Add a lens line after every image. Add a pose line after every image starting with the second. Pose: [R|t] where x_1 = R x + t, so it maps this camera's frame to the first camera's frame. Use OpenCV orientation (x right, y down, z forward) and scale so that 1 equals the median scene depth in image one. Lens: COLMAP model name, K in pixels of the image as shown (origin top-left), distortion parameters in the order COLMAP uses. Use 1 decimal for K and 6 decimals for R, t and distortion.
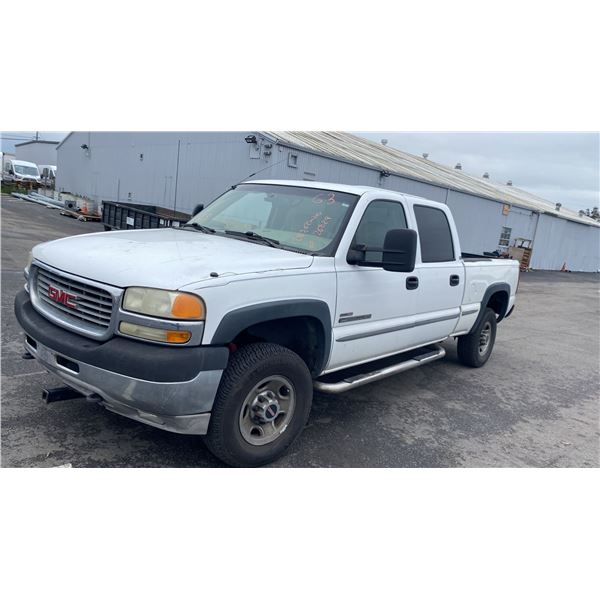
lens RADIAL K [[498.8, 0, 300.0], [0, 498.8, 300.0], [0, 0, 1]] dist [0.068528, -0.001467]
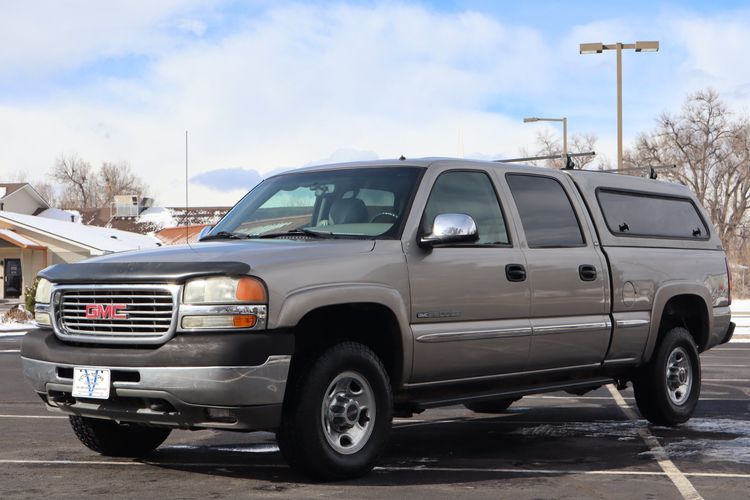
lens RADIAL K [[1787.0, 0, 375.0], [0, 1787.0, 250.0], [0, 0, 1]] dist [0.029544, 0.000449]
pose [[0.991545, -0.129661, 0.005159, 0.009936], [0.127856, 0.969407, -0.209528, 0.640294], [0.022167, 0.208416, 0.977789, -2.226569]]
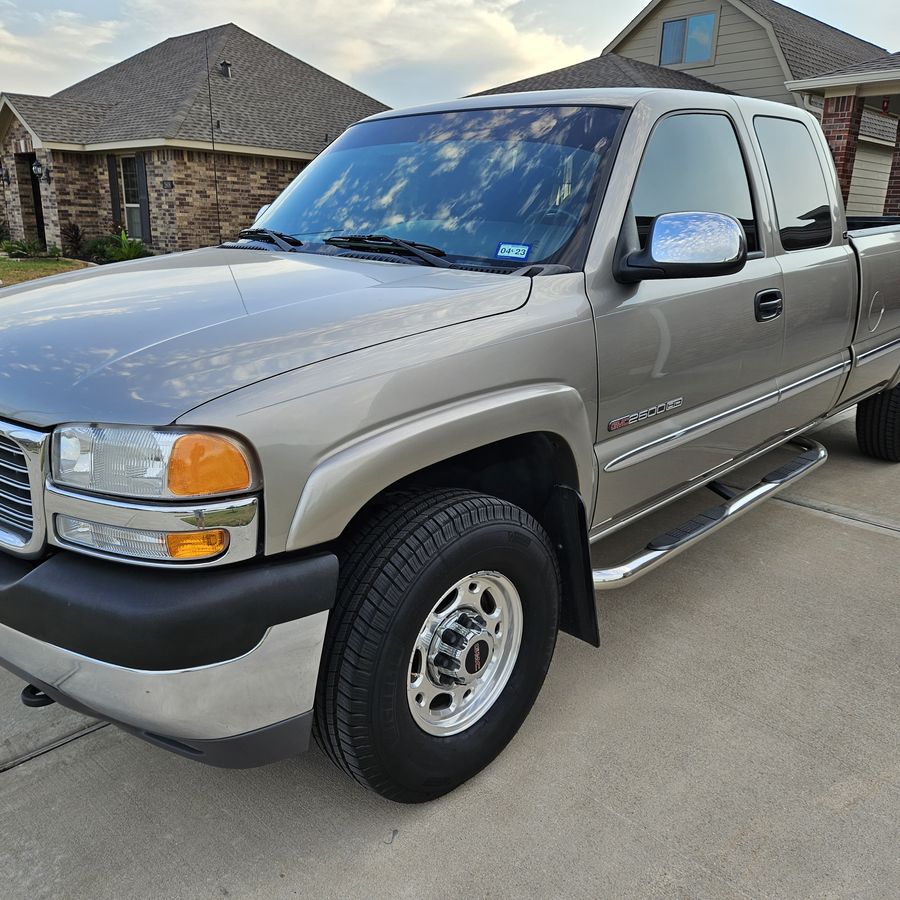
lens RADIAL K [[748.2, 0, 450.0], [0, 748.2, 450.0], [0, 0, 1]] dist [0.068528, -0.001467]
pose [[0.989162, -0.104811, -0.102824, 0.009648], [0.118902, 0.982676, 0.142165, -0.050561], [0.086142, -0.152850, 0.984488, 0.424701]]
